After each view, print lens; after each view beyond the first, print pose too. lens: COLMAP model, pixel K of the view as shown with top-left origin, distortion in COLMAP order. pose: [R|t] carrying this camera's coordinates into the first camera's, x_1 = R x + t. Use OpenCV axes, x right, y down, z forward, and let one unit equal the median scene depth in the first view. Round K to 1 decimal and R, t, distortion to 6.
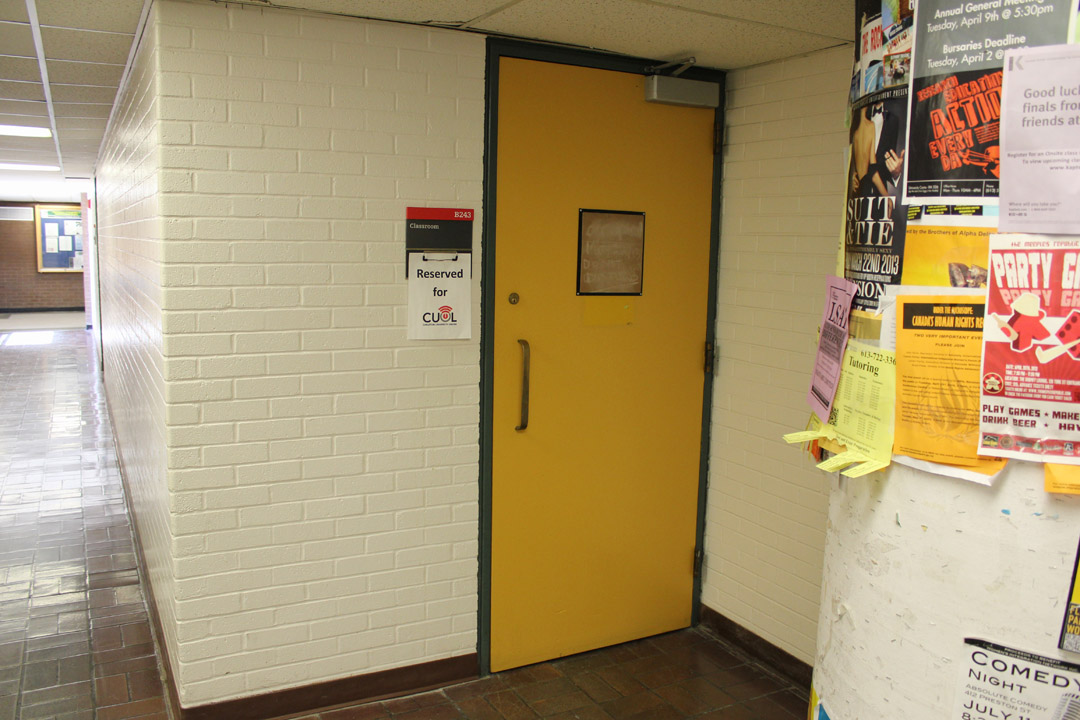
lens RADIAL K [[879.5, 0, 544.7], [0, 879.5, 360.5], [0, 0, 1]] dist [-0.105636, 0.044740]
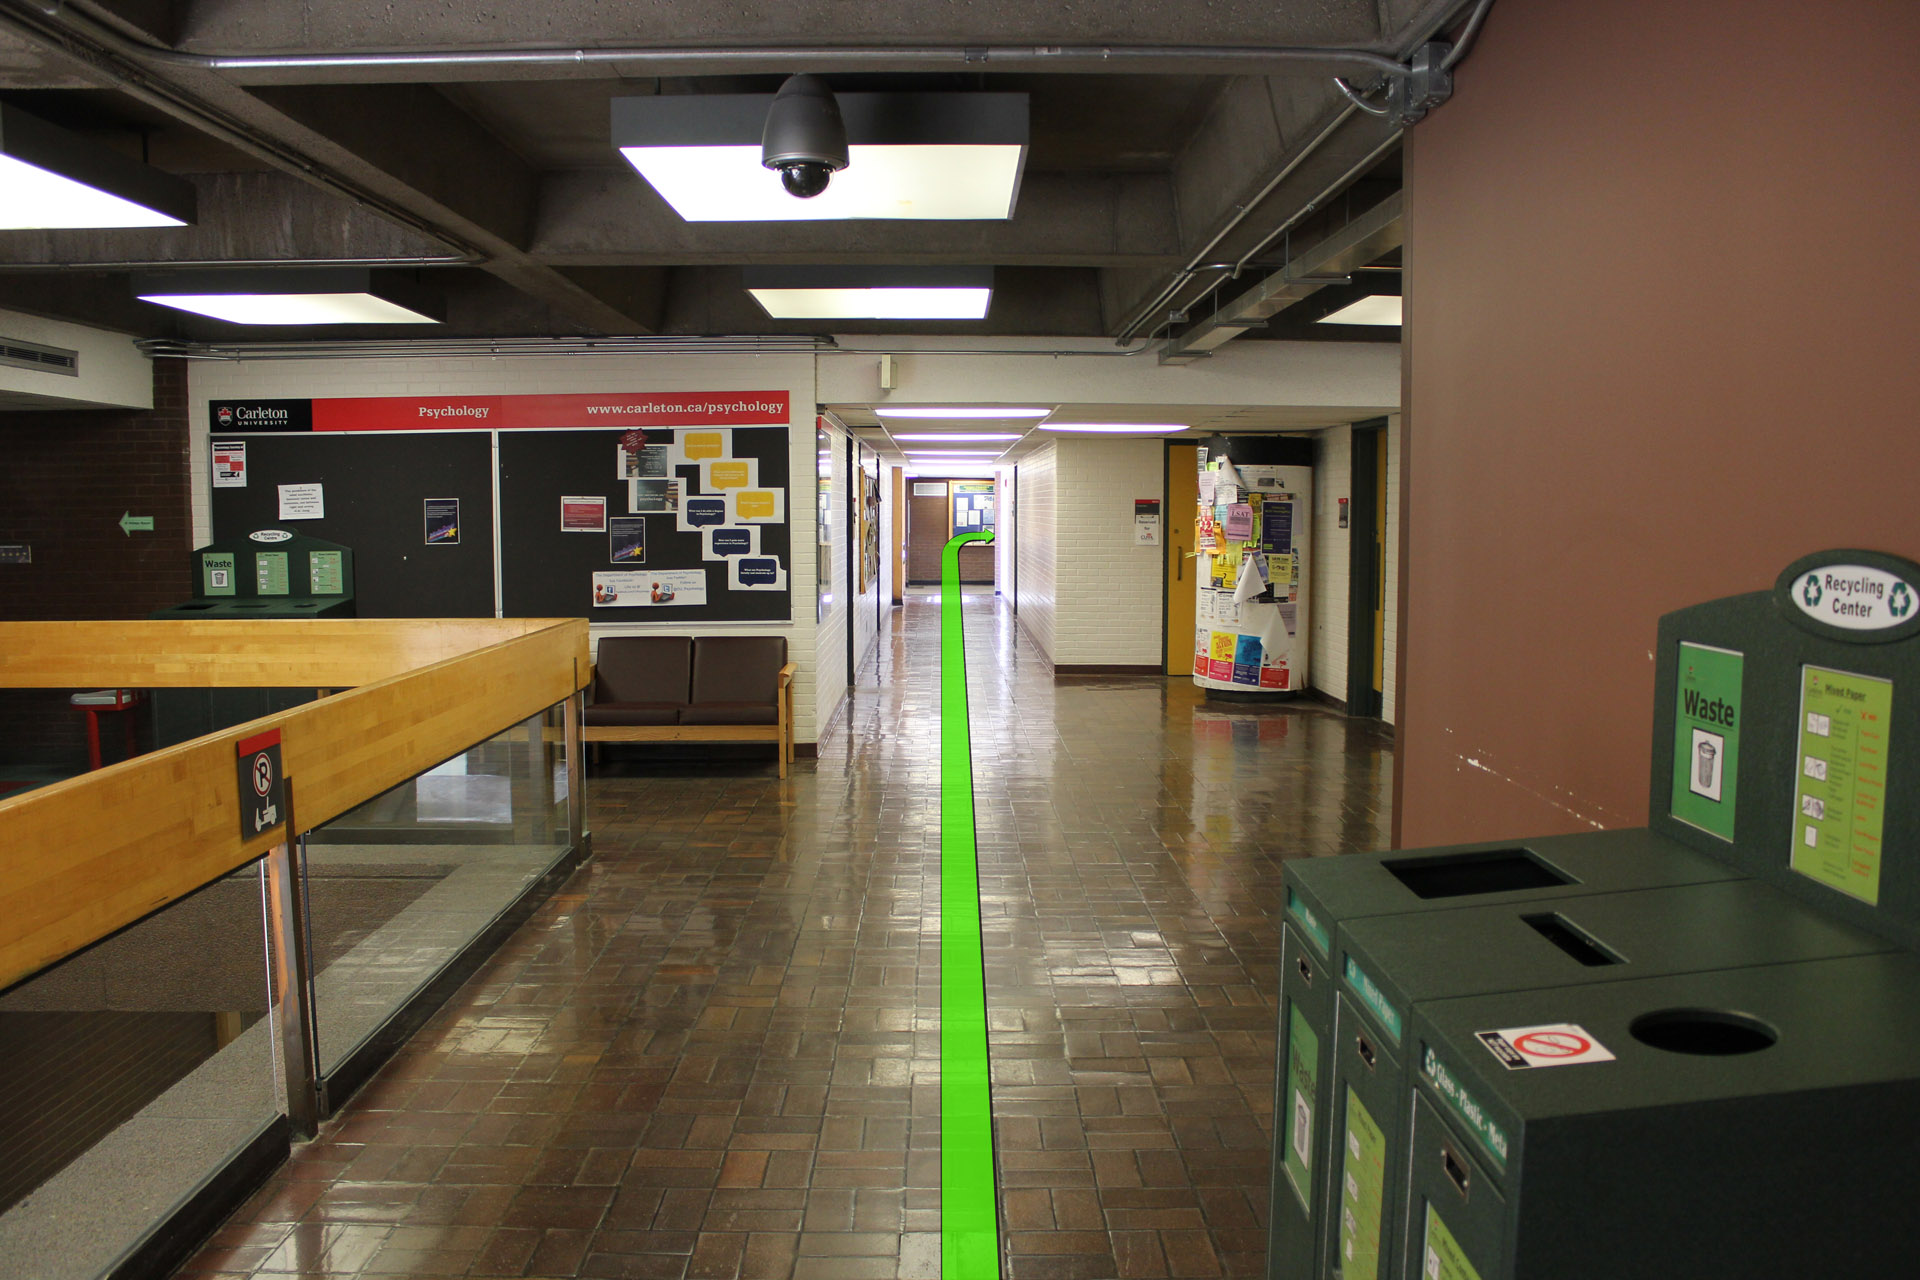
lens RADIAL K [[1563.6, 0, 962.7], [0, 1563.6, 644.9], [0, 0, 1]] dist [-0.105636, 0.044740]
pose [[0.885118, 0.023522, -0.464772, 0.298564], [-0.048840, 0.997902, -0.042509, 0.095058], [0.462797, 0.060326, 0.884409, -0.652877]]
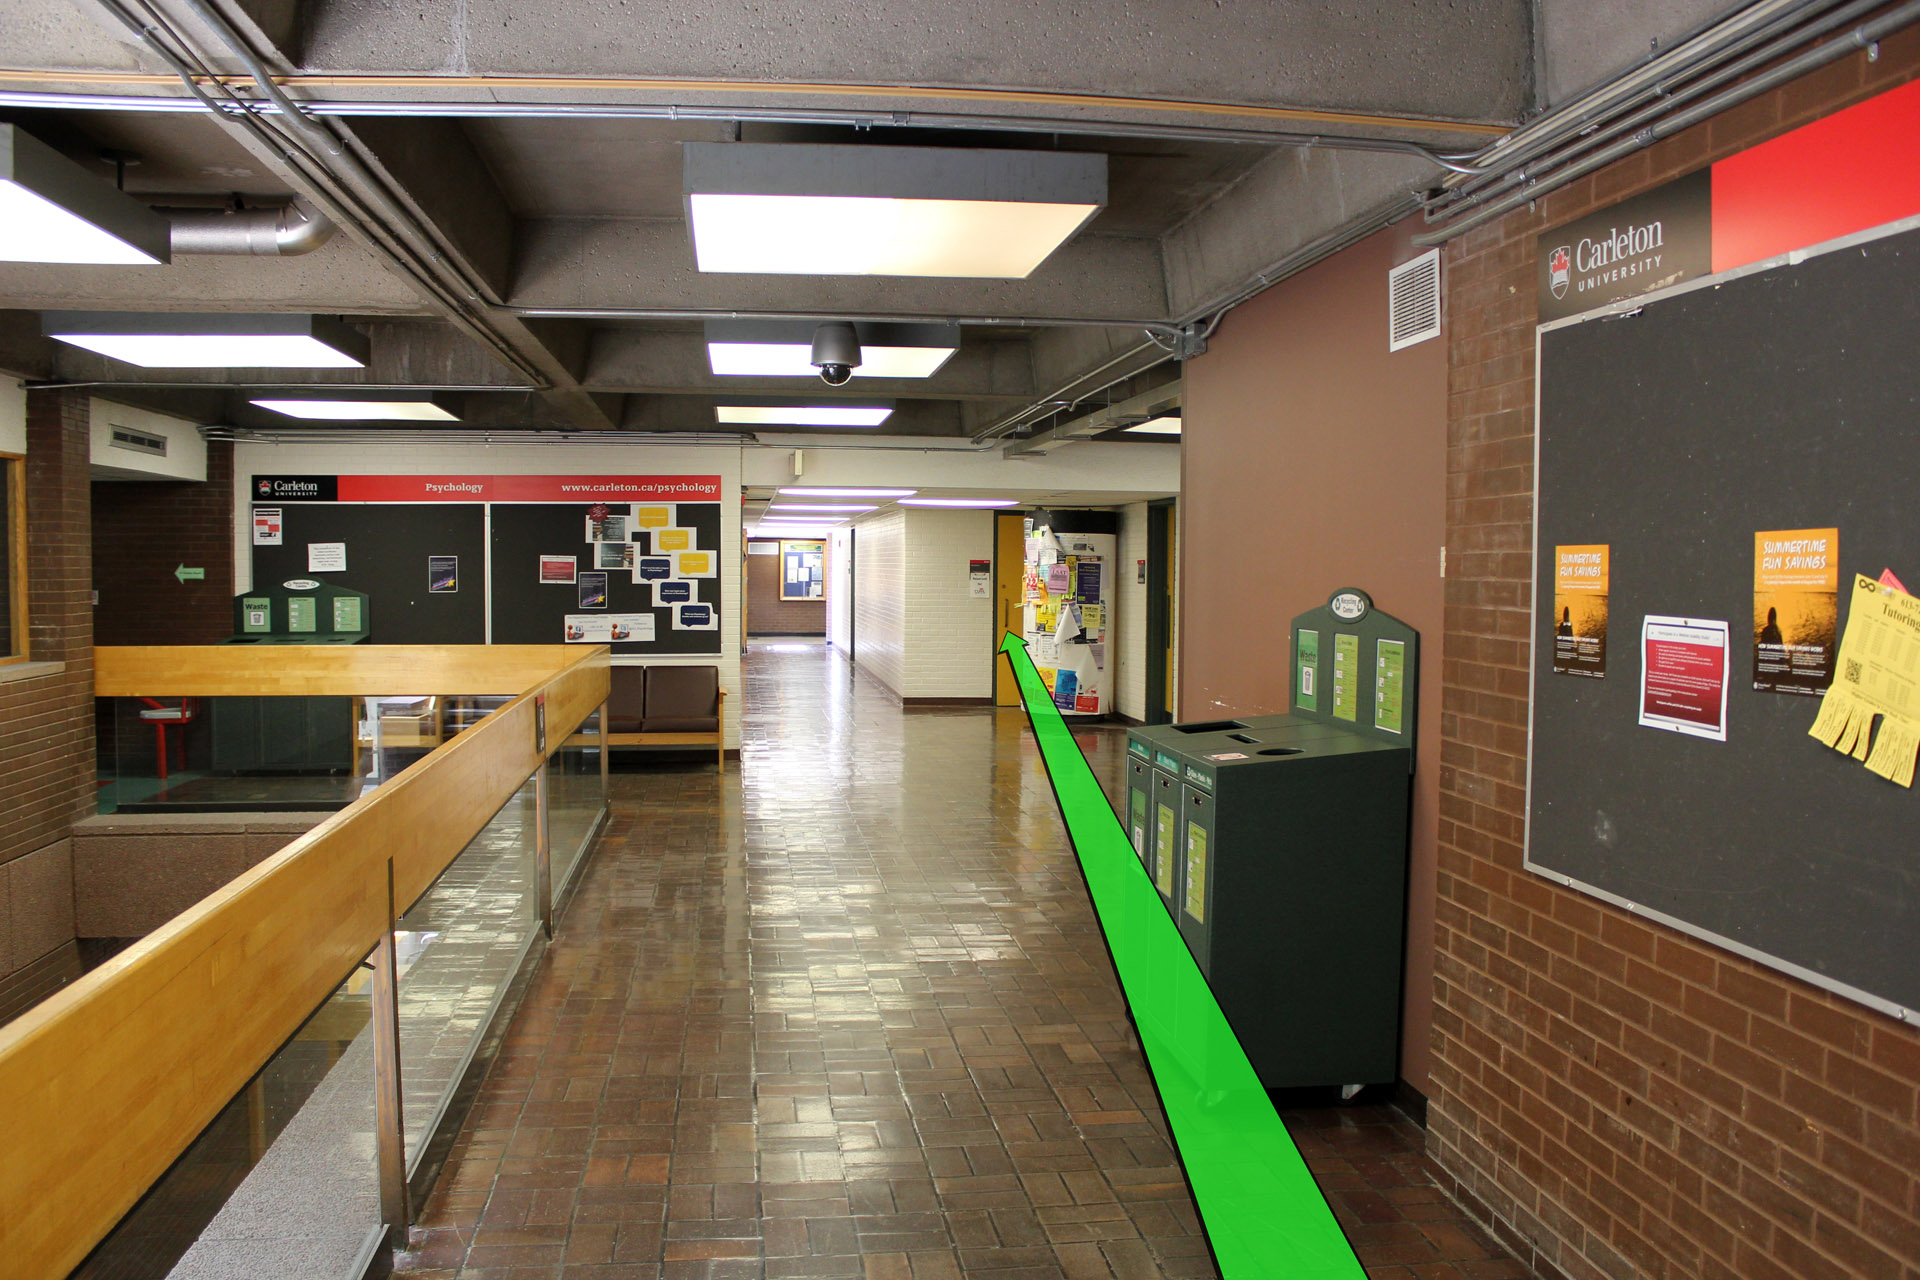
lens RADIAL K [[1563.6, 0, 959.7], [0, 1563.6, 636.2], [0, 0, 1]] dist [-0.105636, 0.044740]
pose [[0.937411, 0.005282, -0.348185, 0.337664], [-0.039102, 0.995158, -0.090177, 0.118691], [0.346023, 0.098147, 0.933079, -0.823672]]
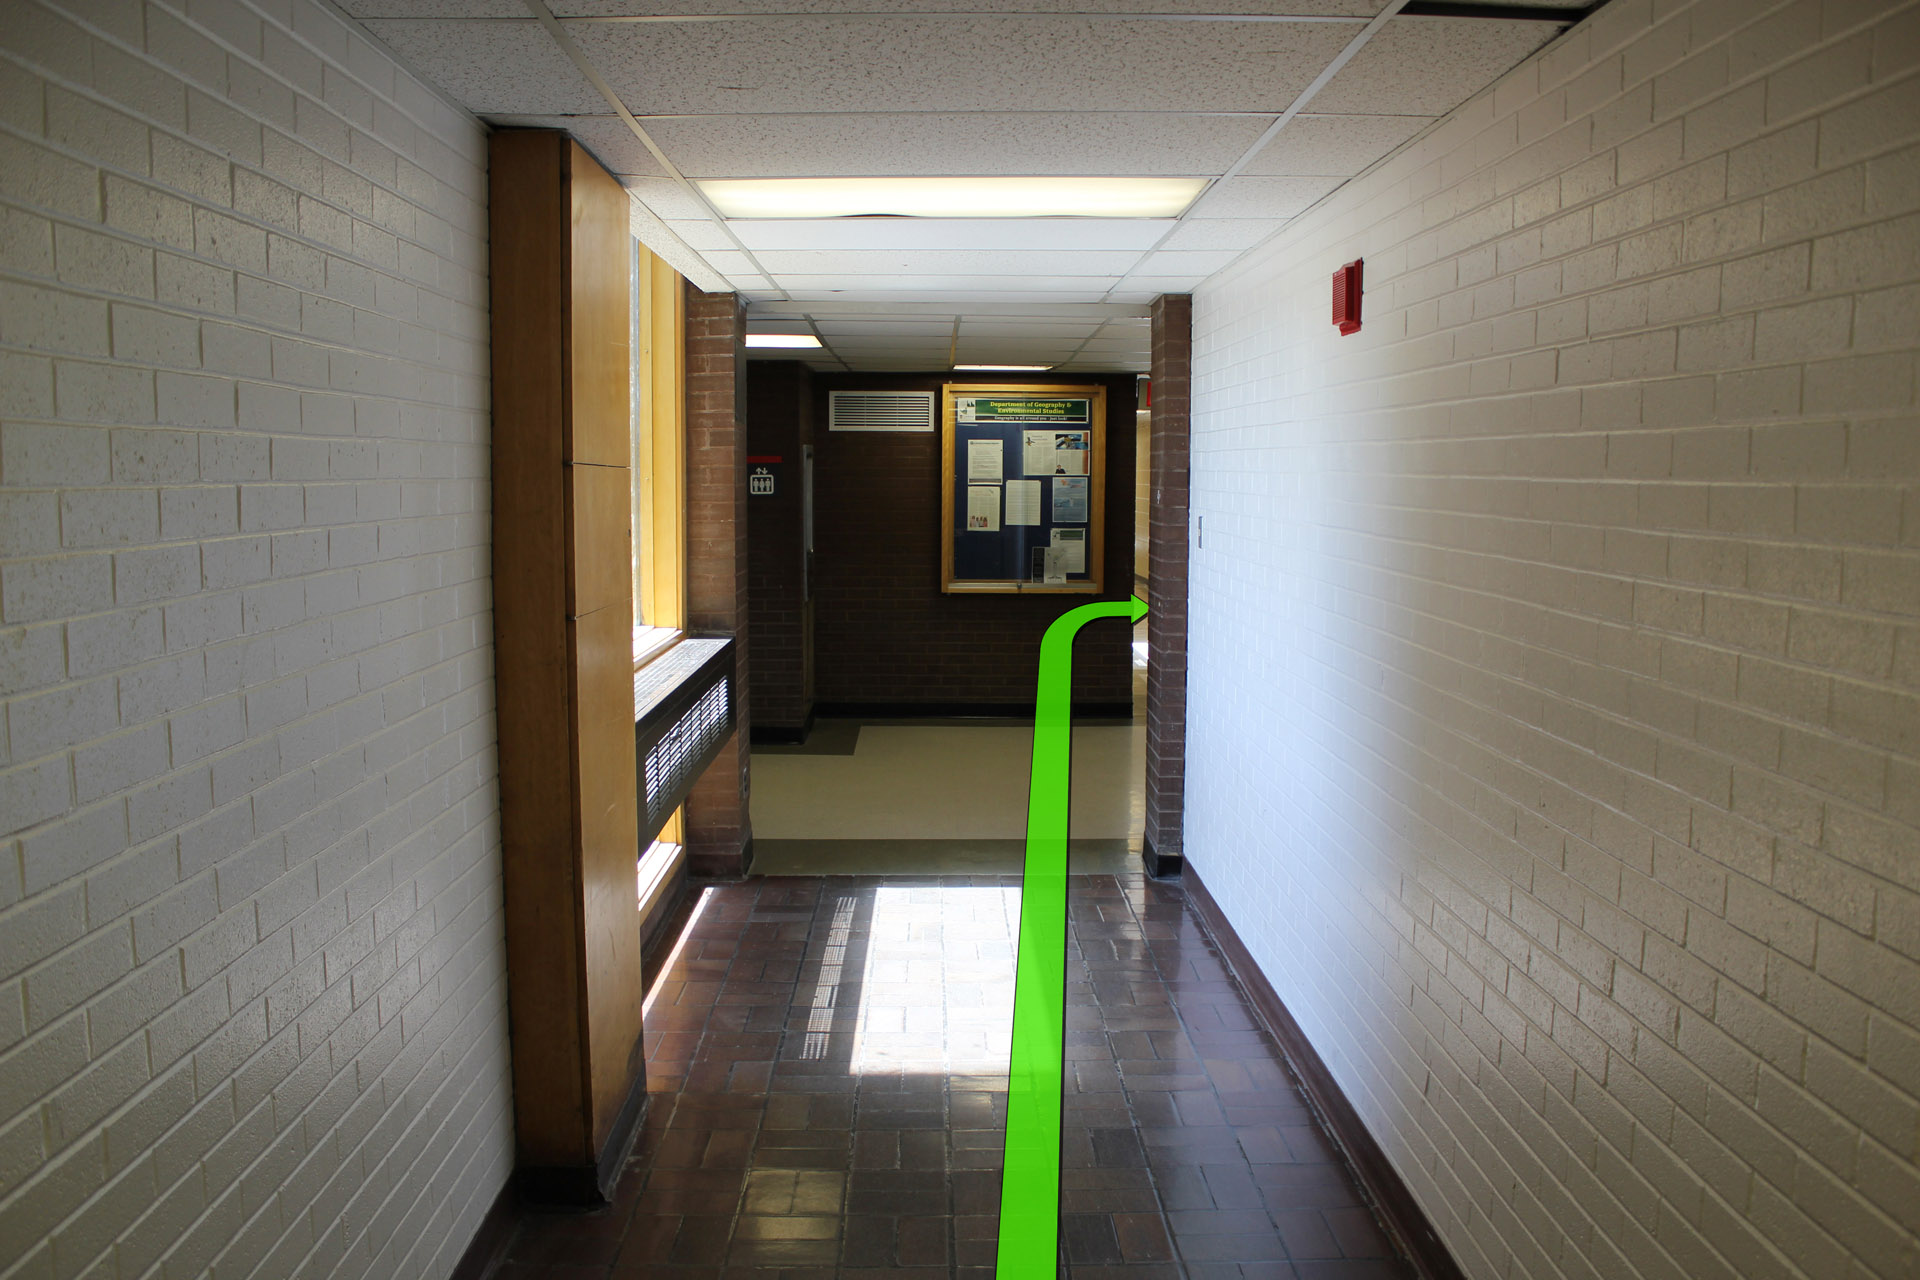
lens RADIAL K [[1563.6, 0, 960.2], [0, 1563.6, 640.3], [0, 0, 1]] dist [-0.105636, 0.044740]
pose [[0.868303, 0.044648, -0.494021, -0.297313], [-0.055756, 0.998414, -0.007766, -0.081494], [0.492891, 0.034288, 0.869415, 0.492238]]
